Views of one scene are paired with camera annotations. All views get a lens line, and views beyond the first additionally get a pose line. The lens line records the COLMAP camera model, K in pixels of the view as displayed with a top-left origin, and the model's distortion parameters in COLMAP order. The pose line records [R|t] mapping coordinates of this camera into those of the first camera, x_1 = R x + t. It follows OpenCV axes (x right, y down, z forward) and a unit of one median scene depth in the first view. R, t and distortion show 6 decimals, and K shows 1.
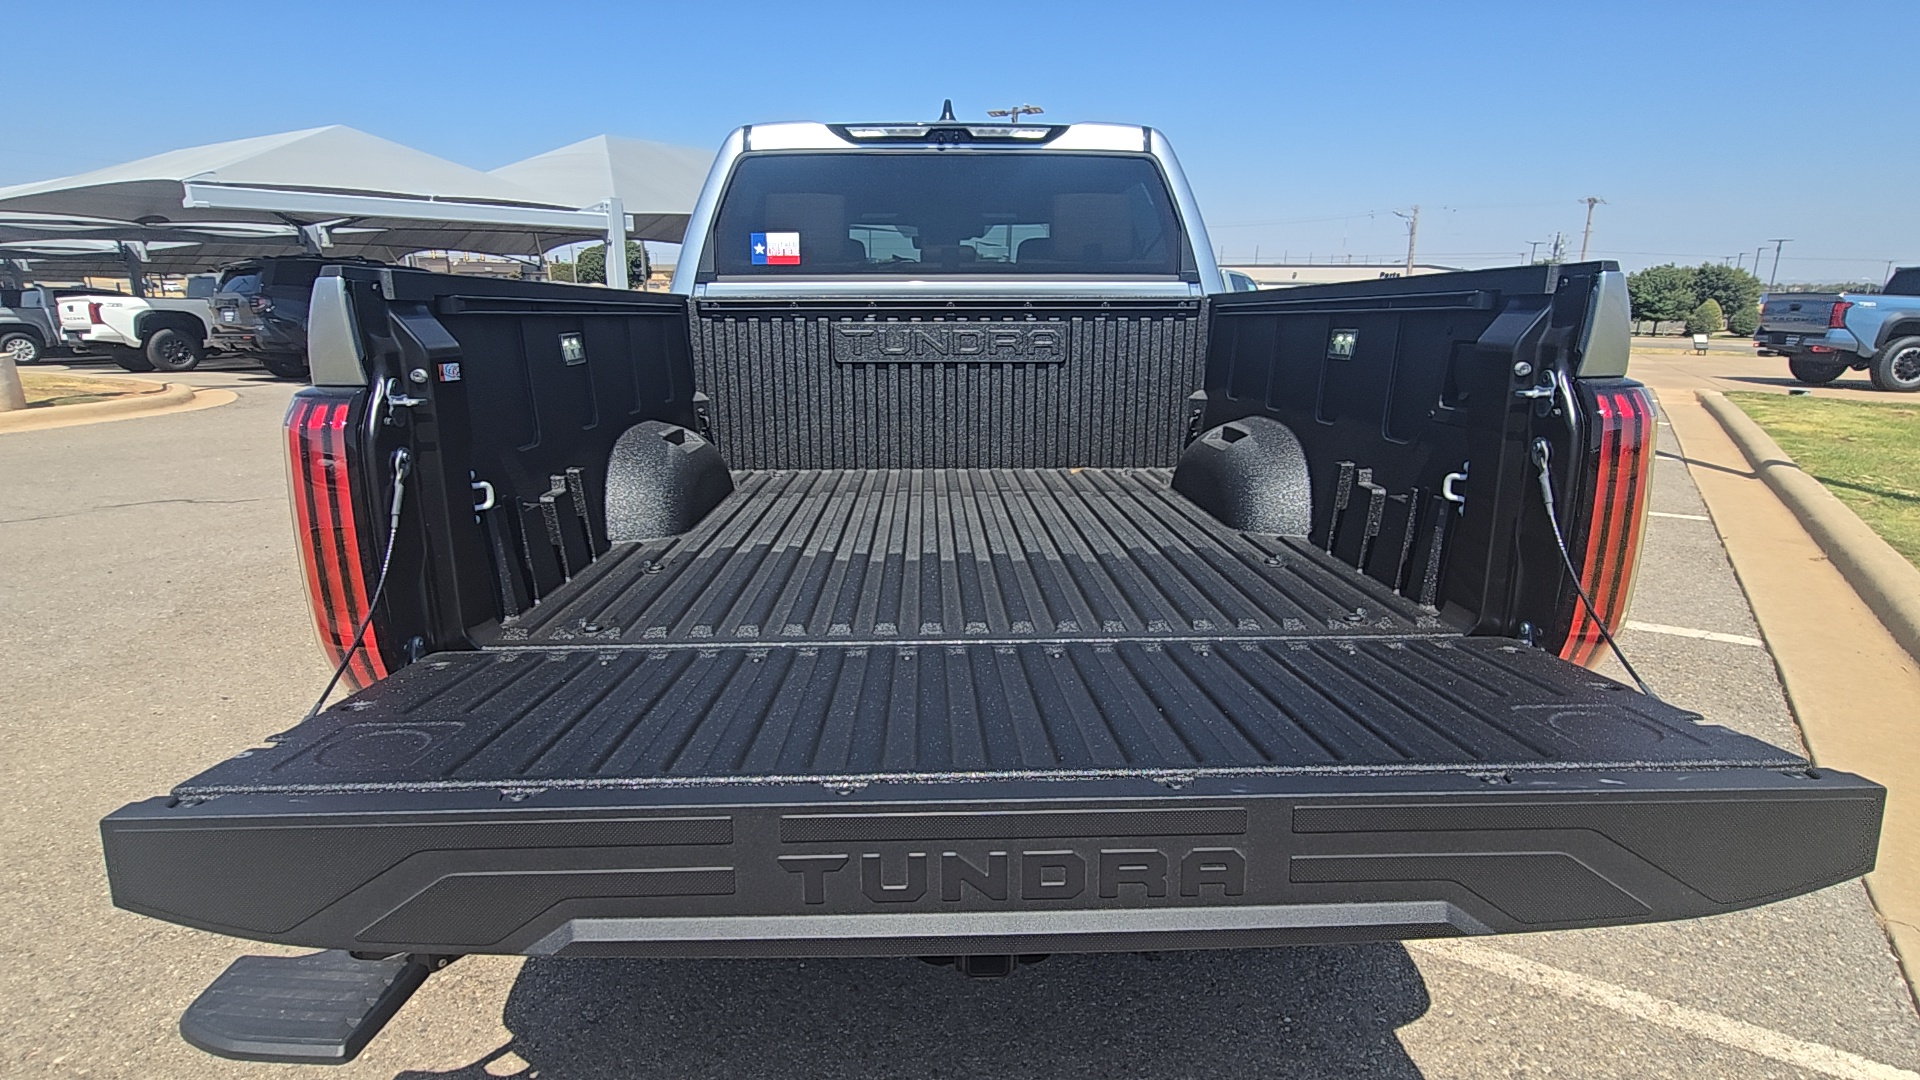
lens RADIAL K [[965.3, 0, 956.5], [0, 965.3, 546.7], [0, 0, 1]] dist [-0.000622, 0.000731]
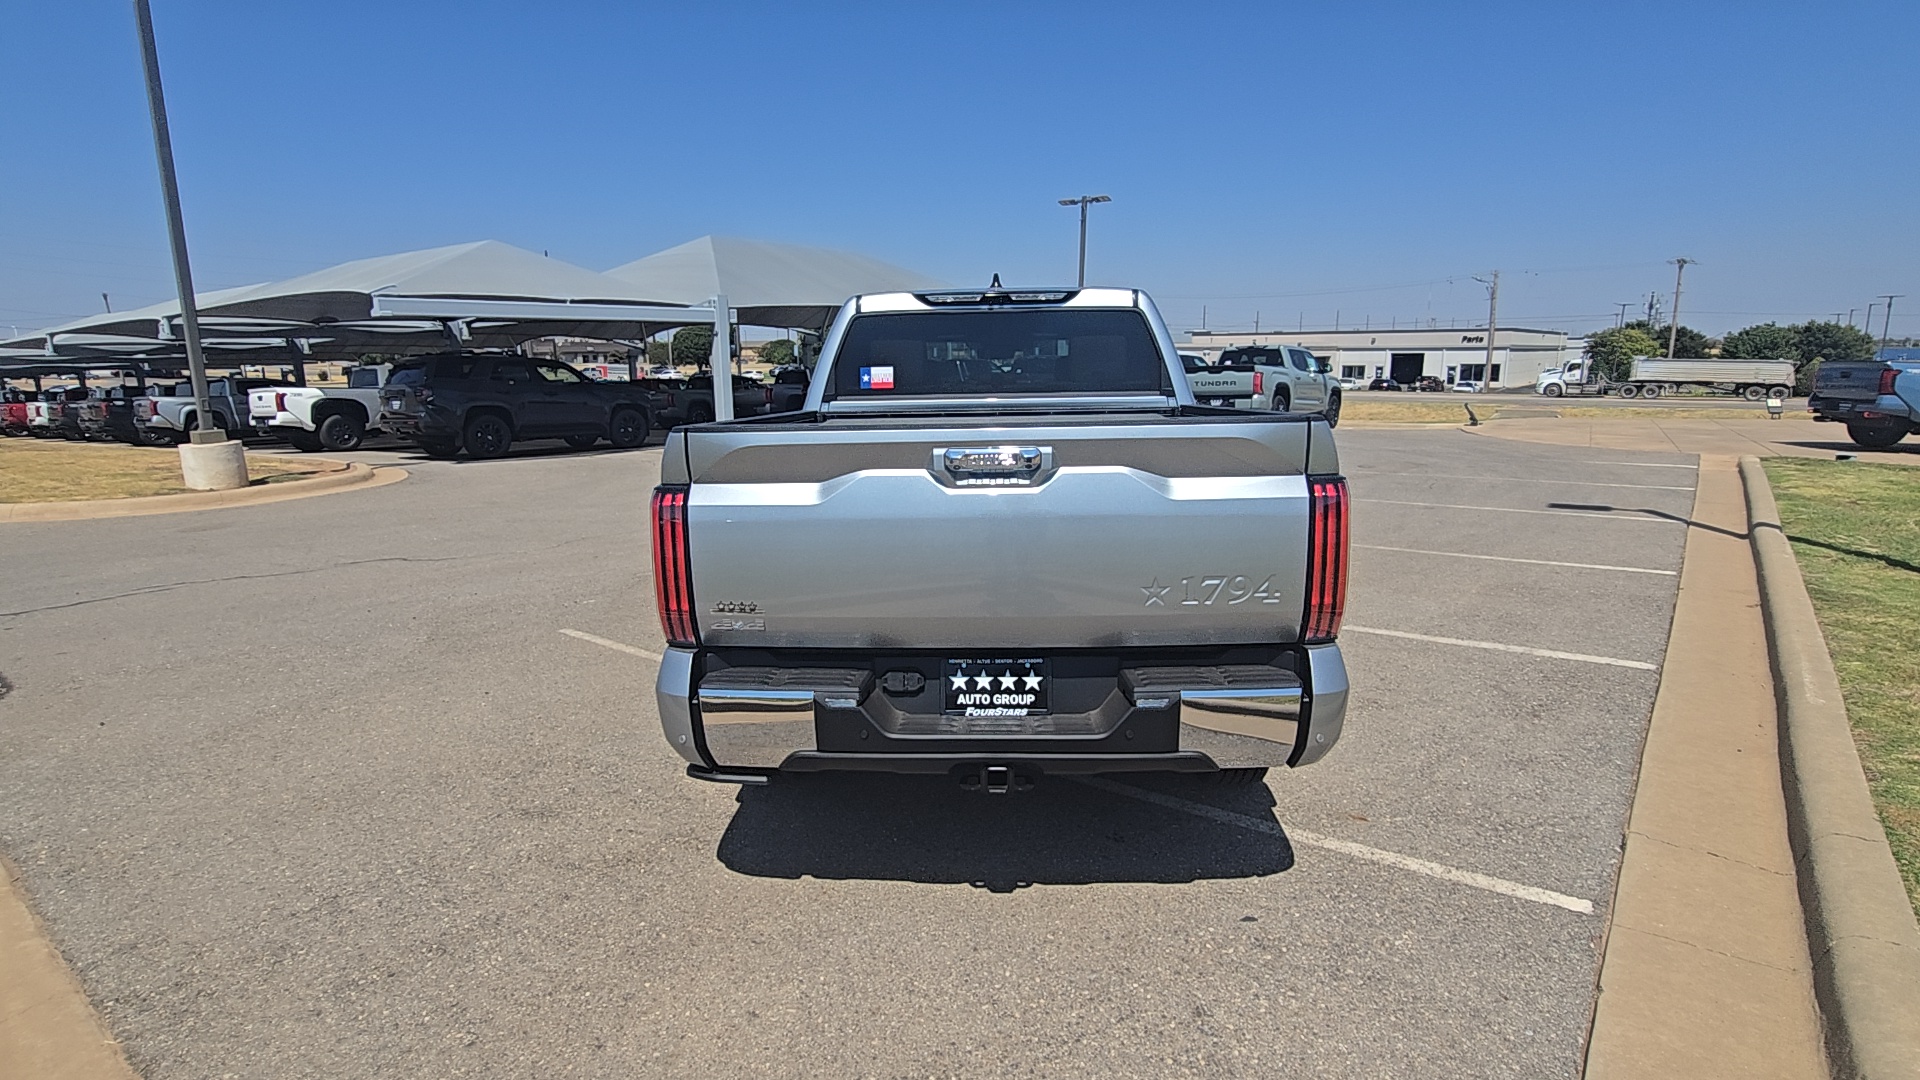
lens RADIAL K [[965.3, 0, 957.6], [0, 965.3, 550.7], [0, 0, 1]] dist [-0.000622, 0.000731]
pose [[0.996852, -0.001587, -0.079268, 0.012666], [-0.003578, 0.997880, -0.064975, 0.011720], [0.079203, 0.065054, 0.994734, -0.110280]]
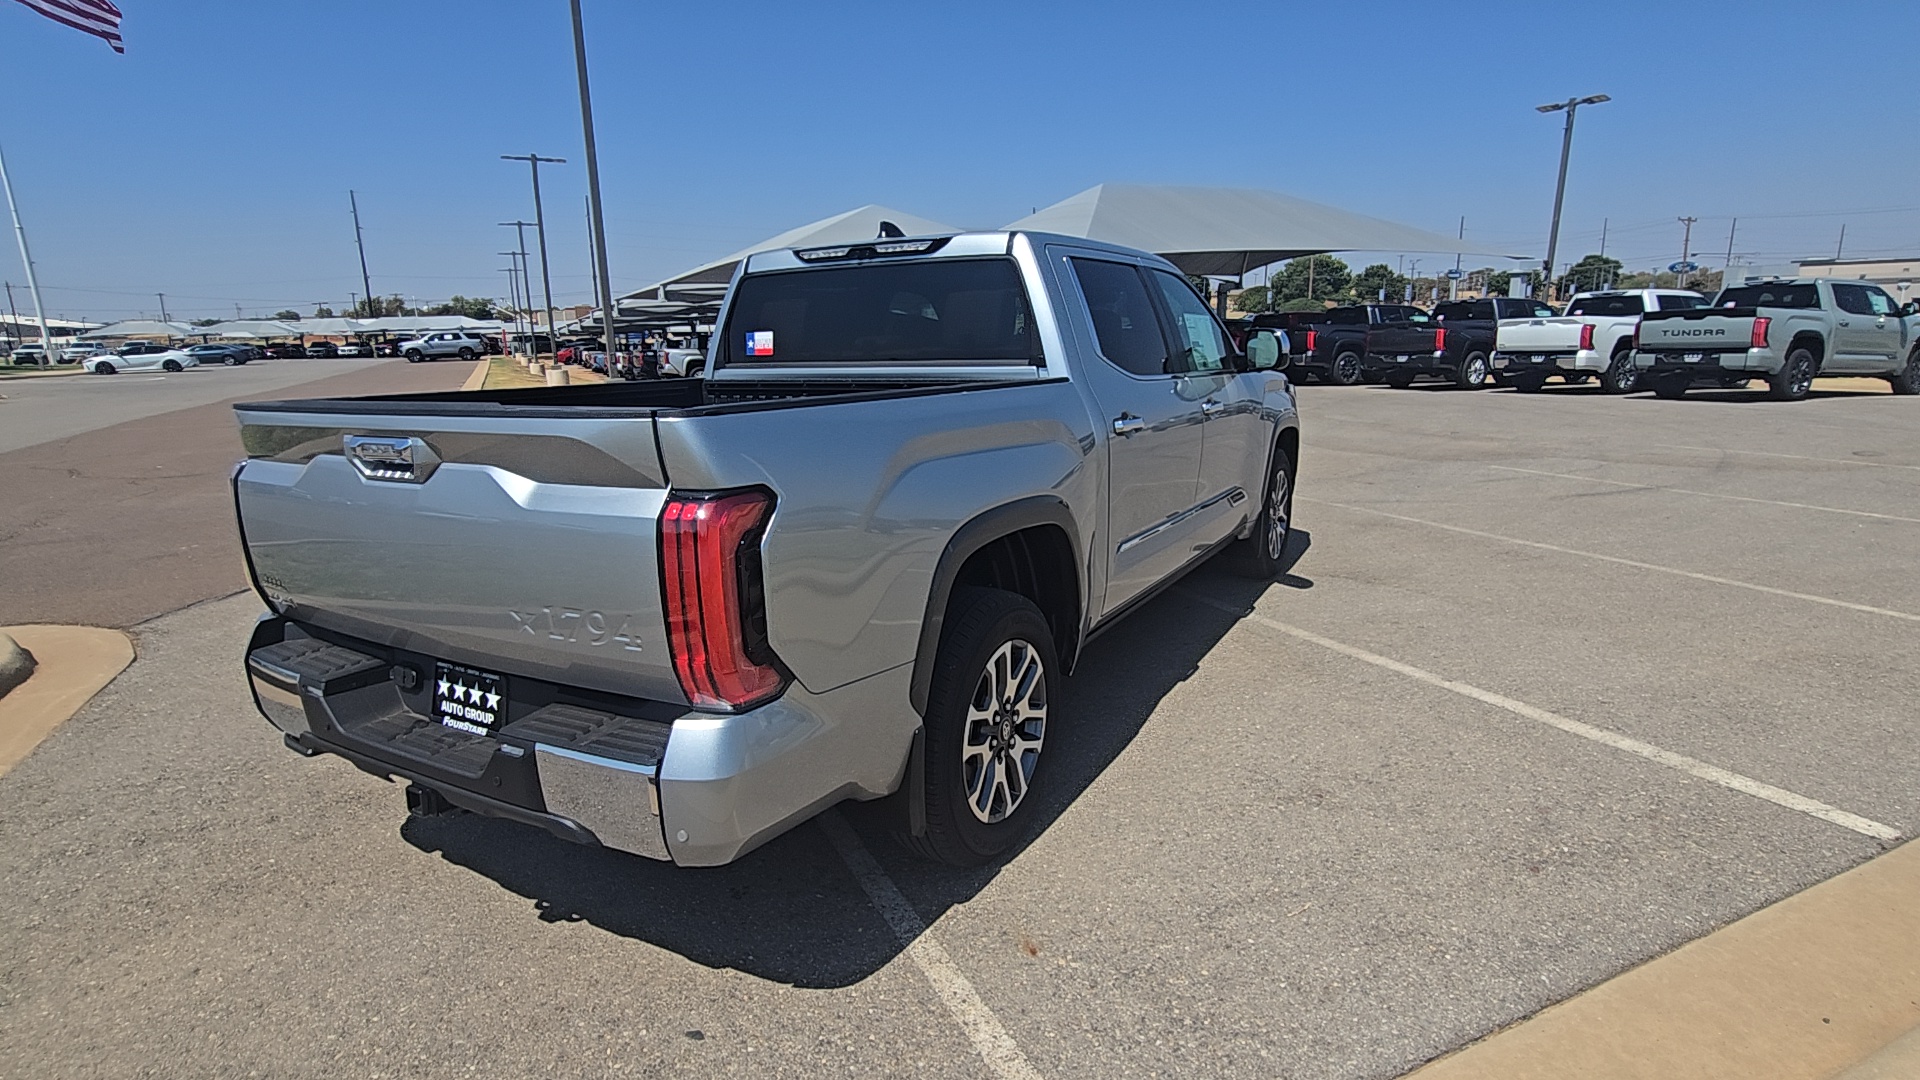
lens RADIAL K [[965.3, 0, 959.6], [0, 965.3, 554.0], [0, 0, 1]] dist [-0.000622, 0.000731]
pose [[0.848947, 0.096529, -0.519587, 0.206257], [-0.104249, 0.994447, 0.014418, -0.017155], [0.518094, 0.041926, 0.854296, 0.001223]]
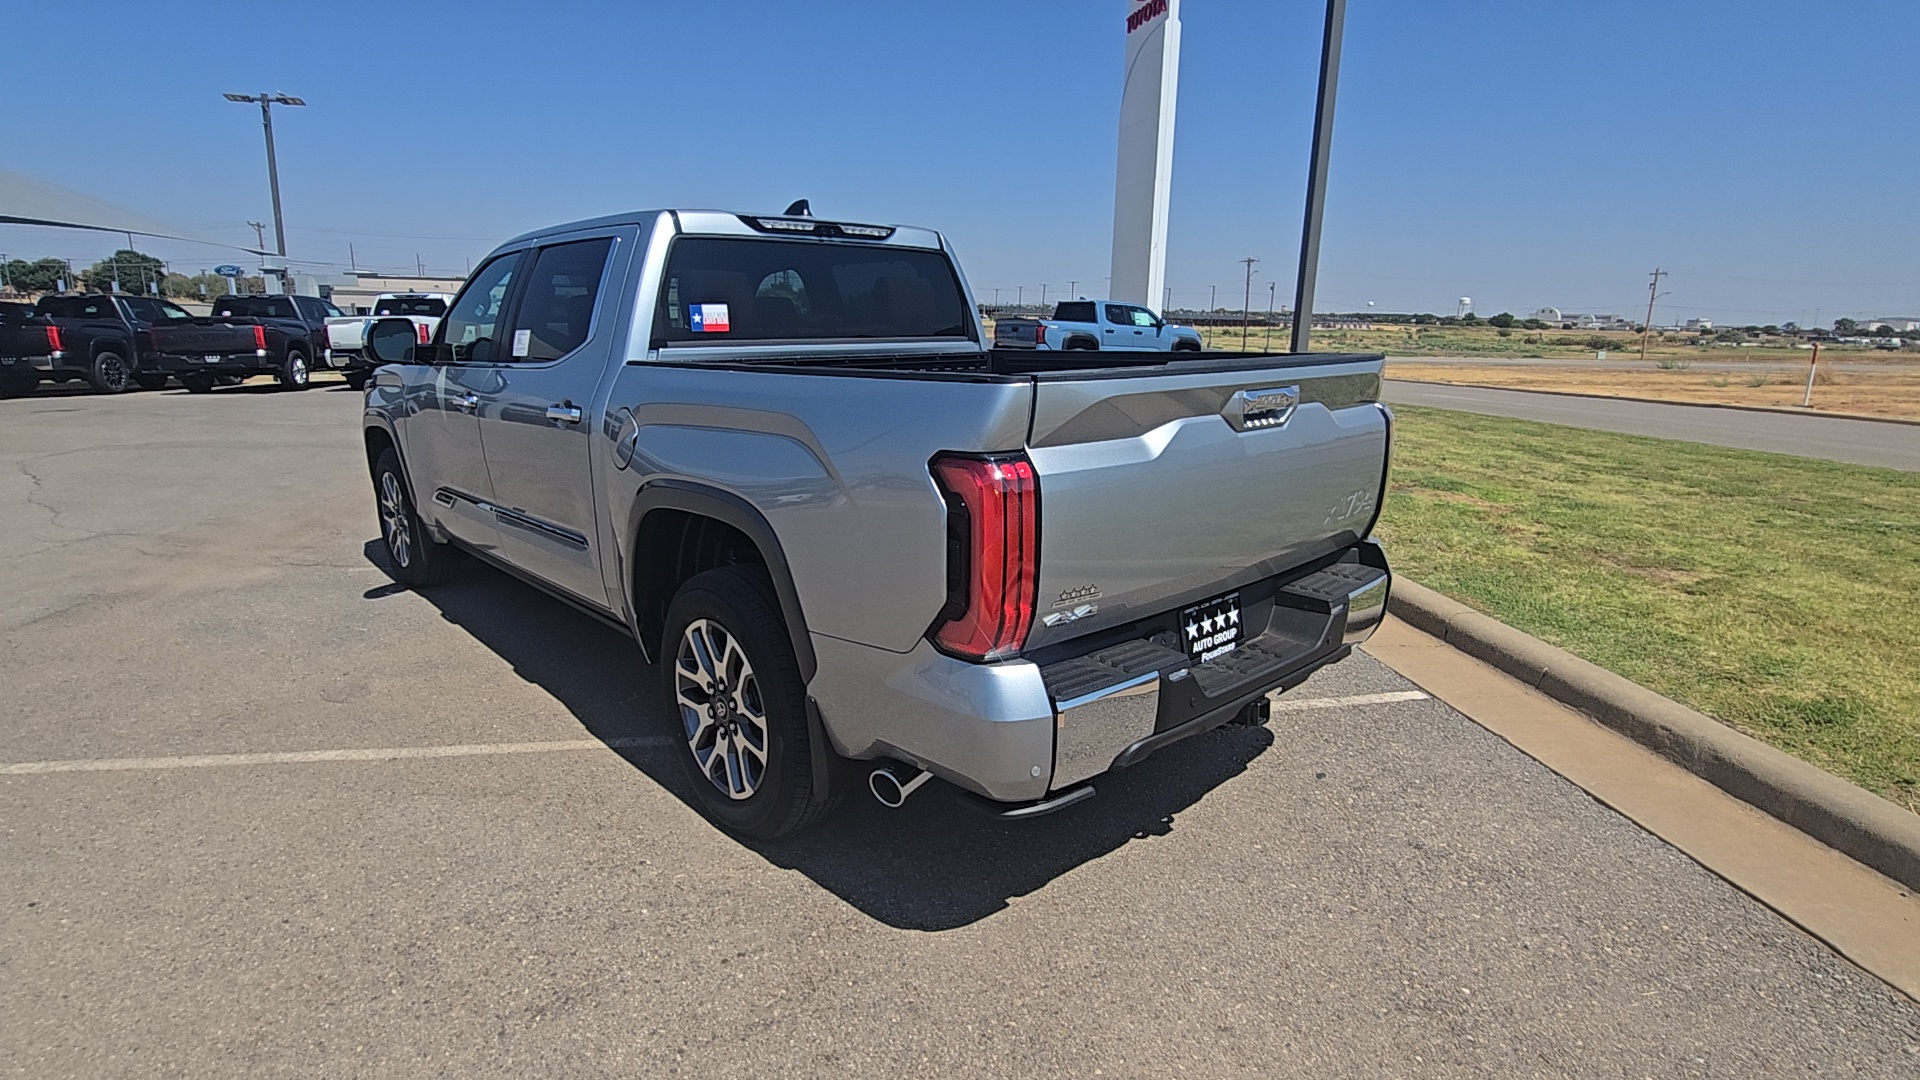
lens RADIAL K [[965.3, 0, 952.7], [0, 965.3, 549.0], [0, 0, 1]] dist [-0.000622, 0.000731]
pose [[0.757556, -0.150444, 0.635197, -0.196937], [0.158253, 0.986378, 0.044882, -0.010878], [-0.633297, 0.066521, 0.771045, -0.015782]]
